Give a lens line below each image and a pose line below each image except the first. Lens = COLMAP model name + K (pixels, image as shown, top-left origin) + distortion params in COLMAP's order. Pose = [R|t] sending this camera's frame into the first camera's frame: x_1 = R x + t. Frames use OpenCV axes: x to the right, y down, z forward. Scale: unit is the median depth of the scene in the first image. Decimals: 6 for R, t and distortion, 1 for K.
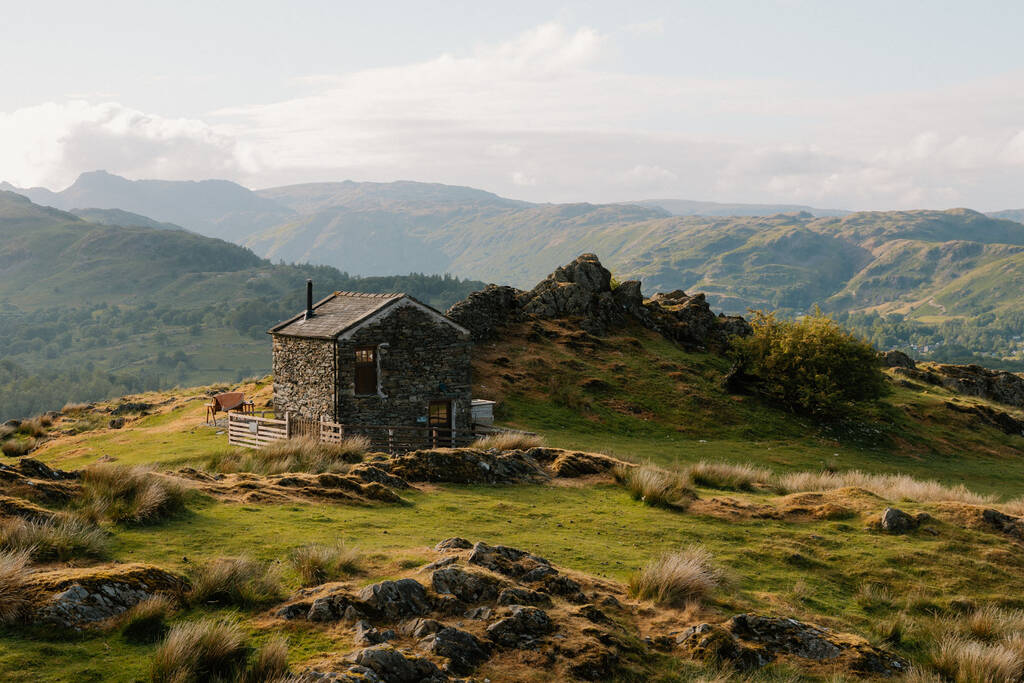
lens RADIAL K [[1409.0, 0, 512.0], [0, 1409.0, 341.5], [0, 0, 1]] dist [0.034351, 0.031661]
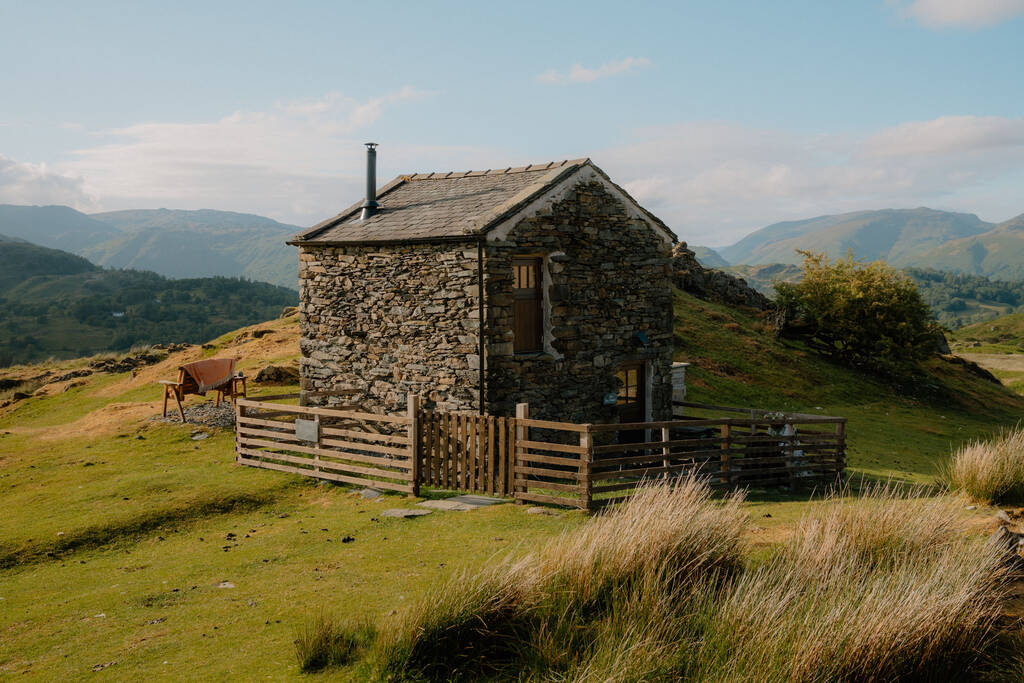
lens RADIAL K [[928.7, 0, 512.0], [0, 928.7, 341.5], [0, 0, 1]] dist [0.000720, 0.083806]
pose [[0.969155, -0.020027, 0.245637, -0.174757], [0.015739, 0.999688, 0.019409, 0.024608], [-0.245949, -0.014945, 0.969168, 0.627593]]
